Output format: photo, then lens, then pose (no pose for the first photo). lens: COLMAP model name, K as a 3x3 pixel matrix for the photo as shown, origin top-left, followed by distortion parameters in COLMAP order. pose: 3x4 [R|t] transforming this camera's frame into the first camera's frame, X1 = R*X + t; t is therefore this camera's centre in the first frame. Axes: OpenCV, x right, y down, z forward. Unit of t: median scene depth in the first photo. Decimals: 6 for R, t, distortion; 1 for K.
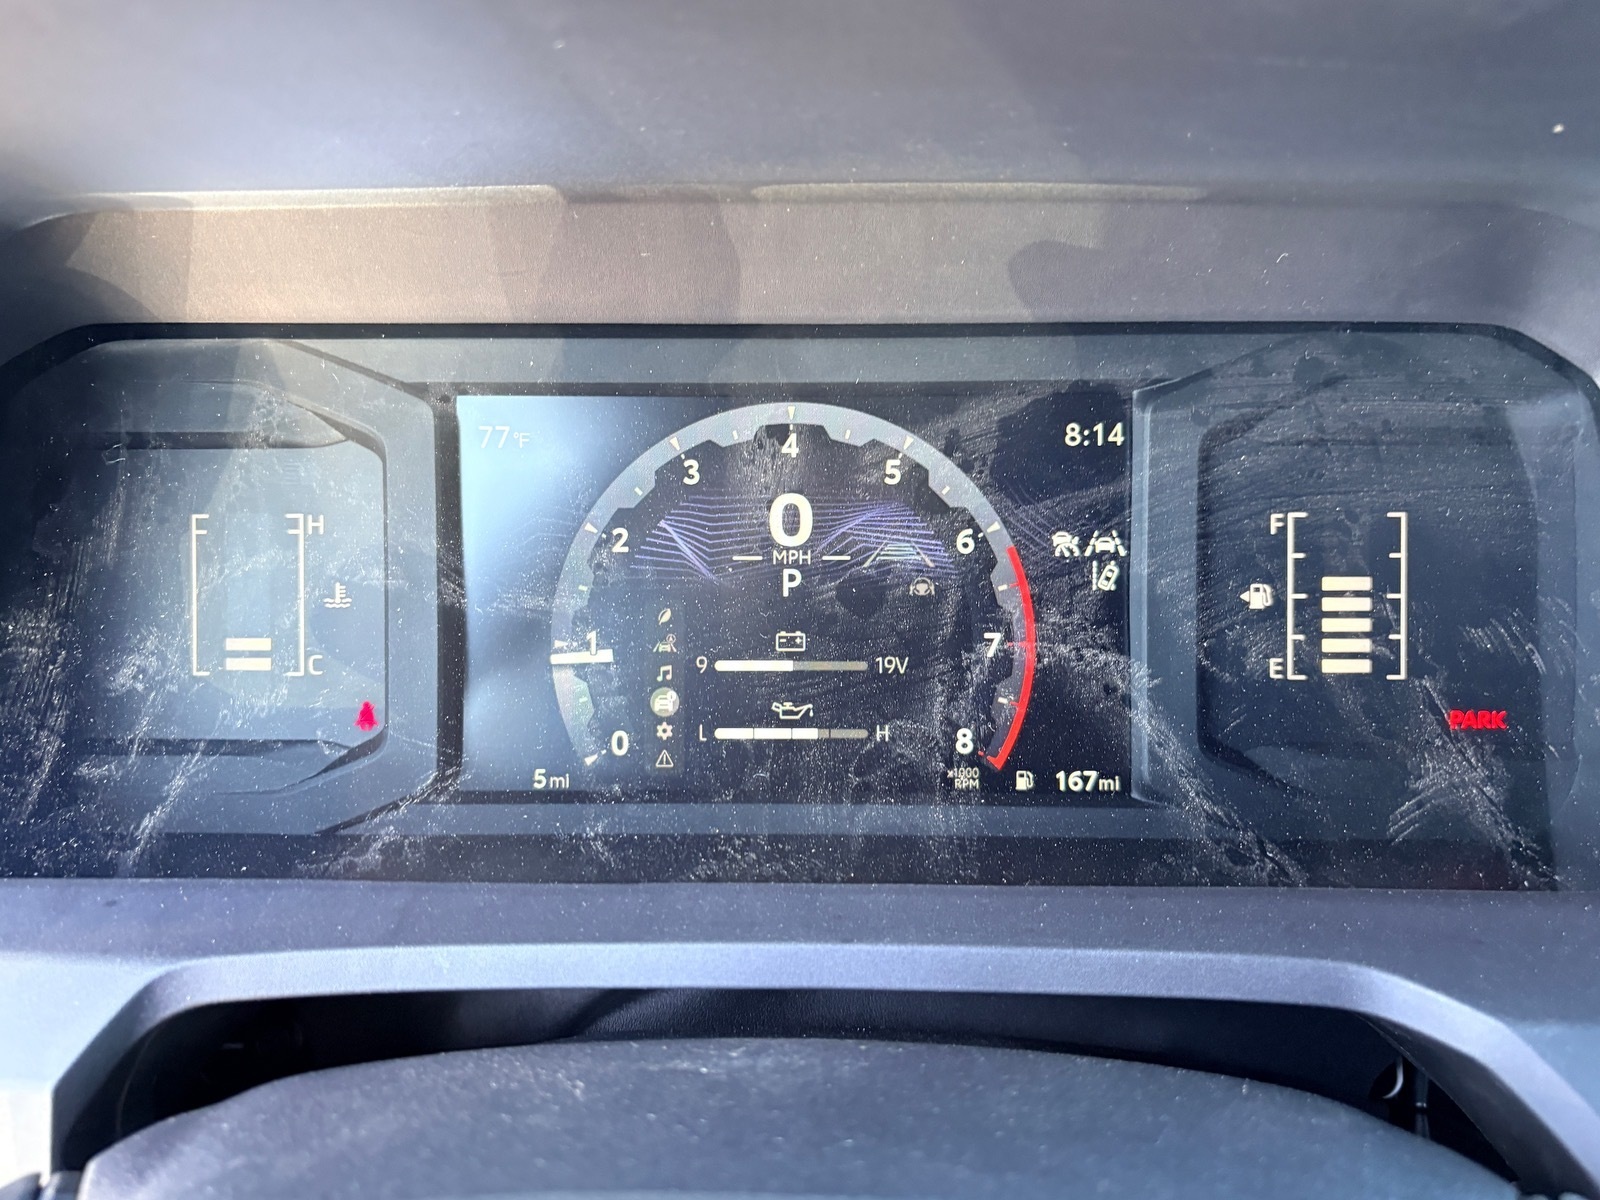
lens RADIAL K [[1477.3, 0, 813.7], [0, 1477.3, 600.1], [0, 0, 1]] dist [0.052388, -0.002396]
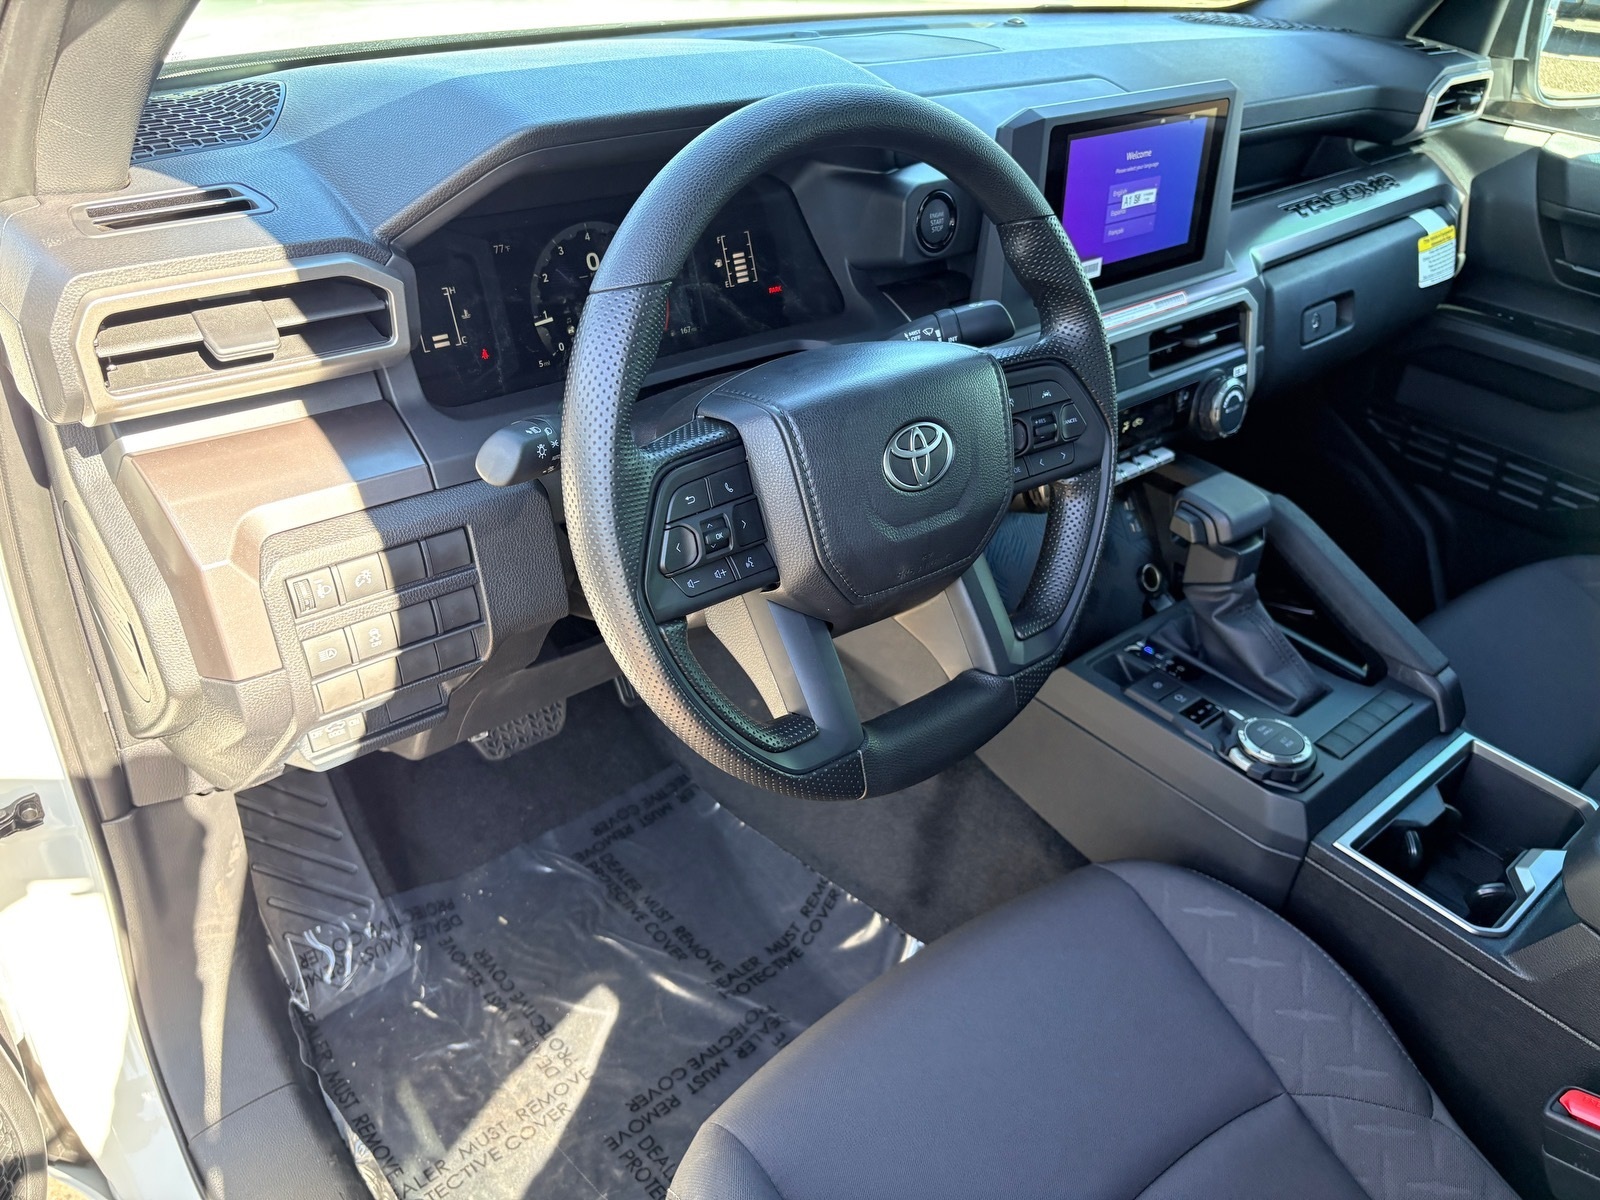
lens RADIAL K [[1224.0, 0, 798.5], [0, 1224.0, 603.4], [0, 0, 1]] dist [0.025897, -0.034581]
pose [[0.730845, -0.323265, 0.601136, -1.478697], [0.188441, 0.942064, 0.277499, -0.013295], [-0.656014, -0.089530, 0.749419, -1.260176]]
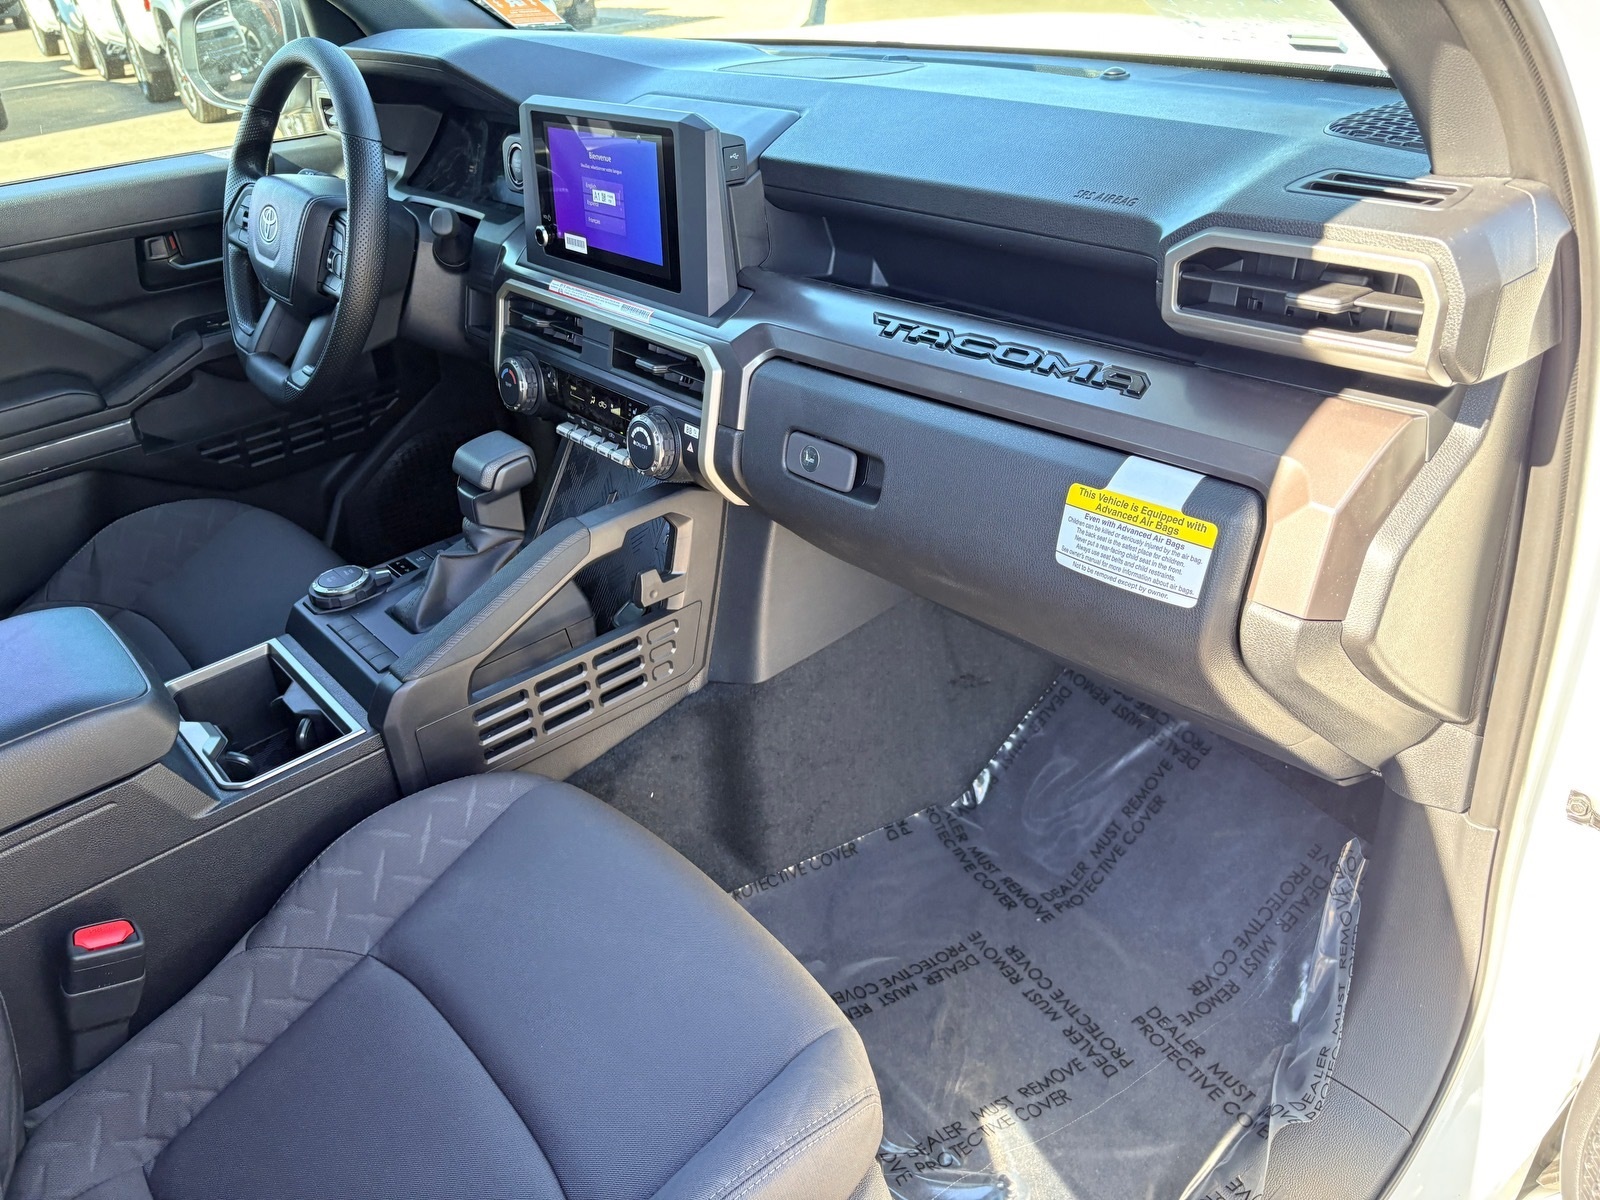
lens RADIAL K [[1224.0, 0, 806.9], [0, 1224.0, 611.7], [0, 0, 1]] dist [0.025897, -0.034581]
pose [[0.674621, 0.344153, -0.653028, 4.174875], [-0.214625, 0.937895, 0.272560, 0.072045], [0.706274, -0.043718, 0.706587, -1.488540]]
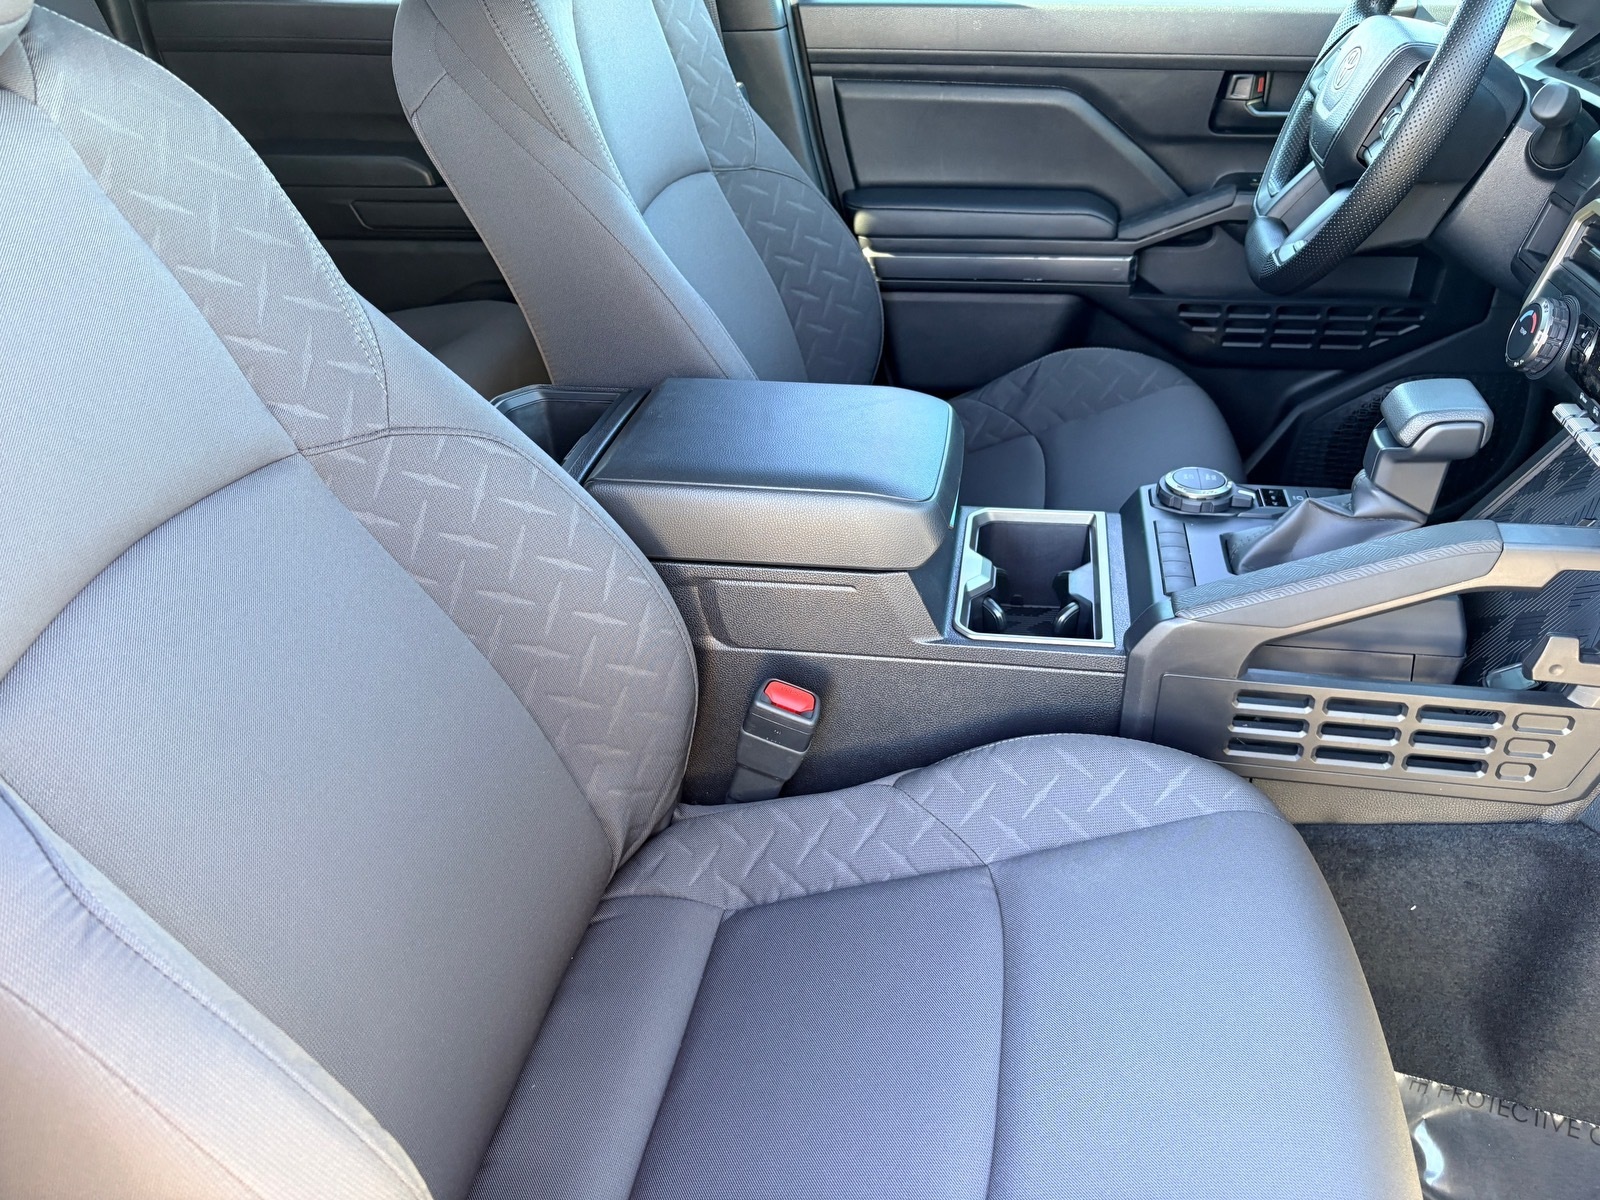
lens RADIAL K [[1224.0, 0, 796.5], [0, 1224.0, 612.4], [0, 0, 1]] dist [0.025897, -0.034581]
pose [[-0.157468, 0.527782, -0.834655, 3.799379], [-0.335226, 0.766444, 0.547894, 0.150304], [0.928885, 0.366074, 0.056236, -0.911537]]
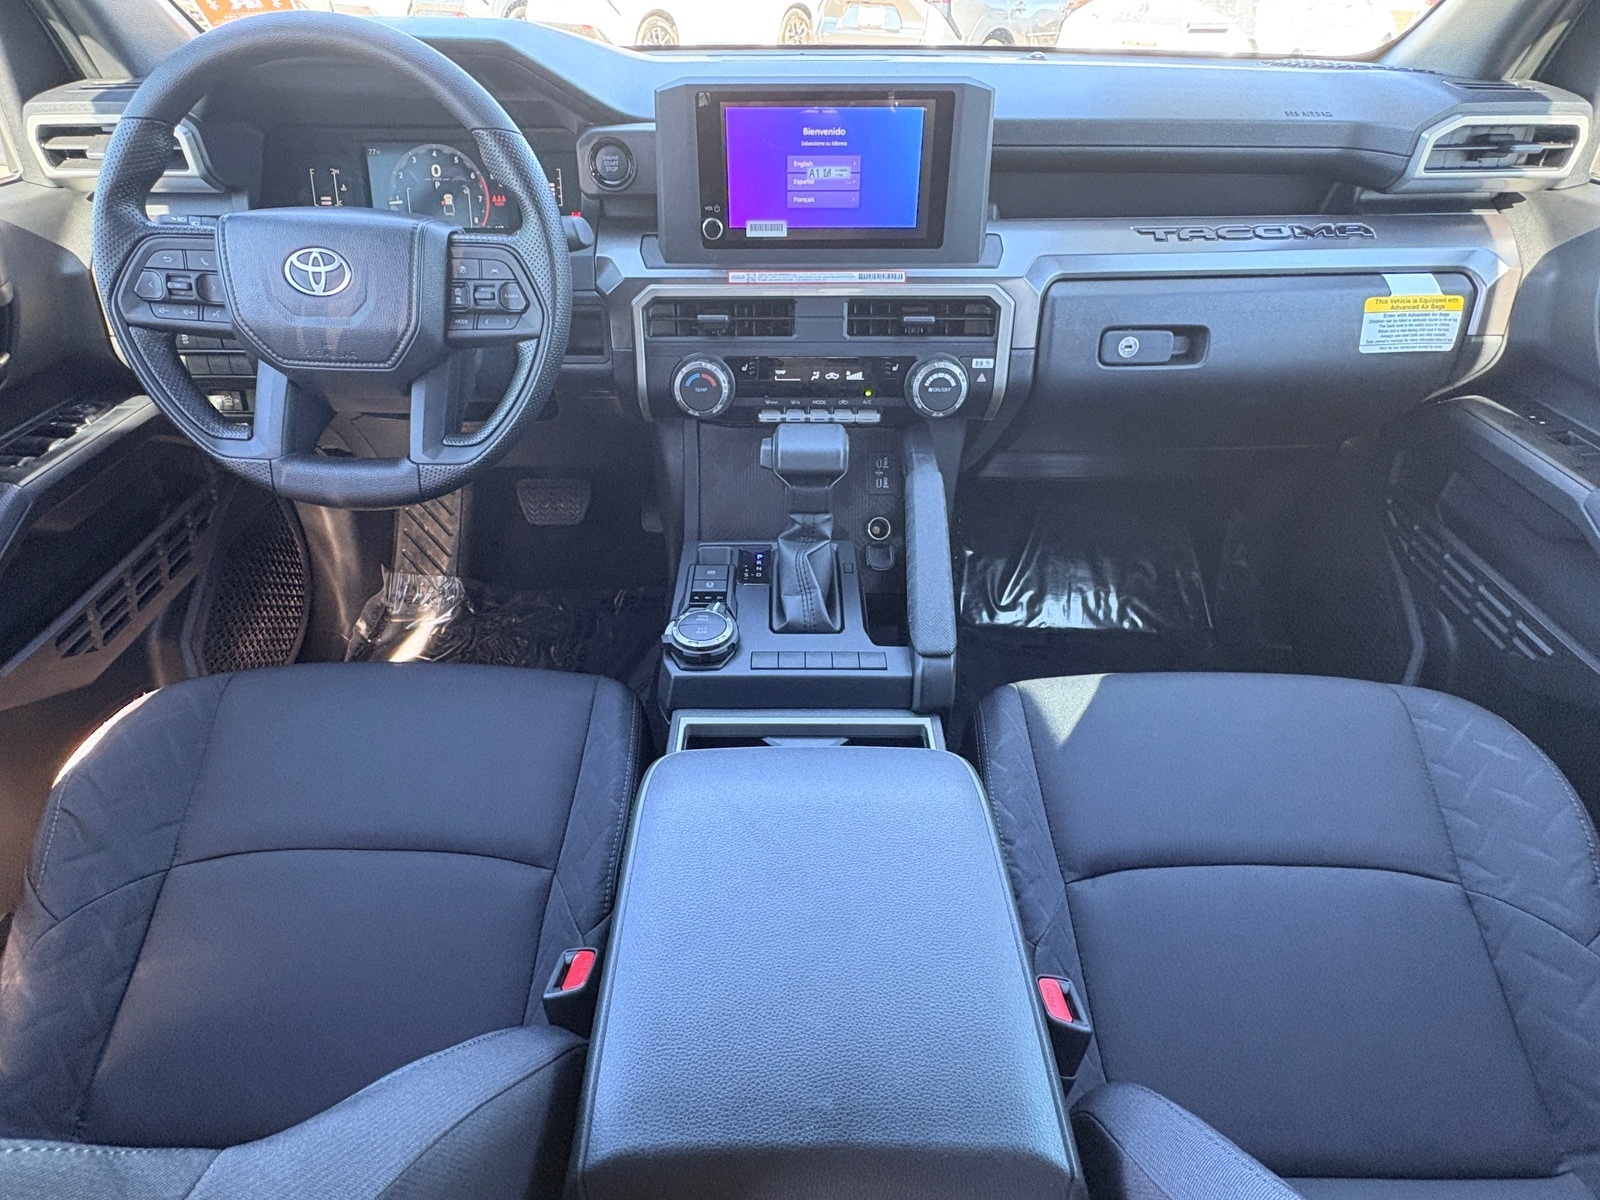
lens RADIAL K [[867.2, 0, 786.8], [0, 867.2, 597.7], [0, 0, 1]] dist [-0.000869, 0.004196]
pose [[0.999276, -0.009403, 0.036866, 1.021774], [0.000046, 0.969273, 0.245986, 0.606324], [-0.038046, -0.245806, 0.968572, -2.147756]]
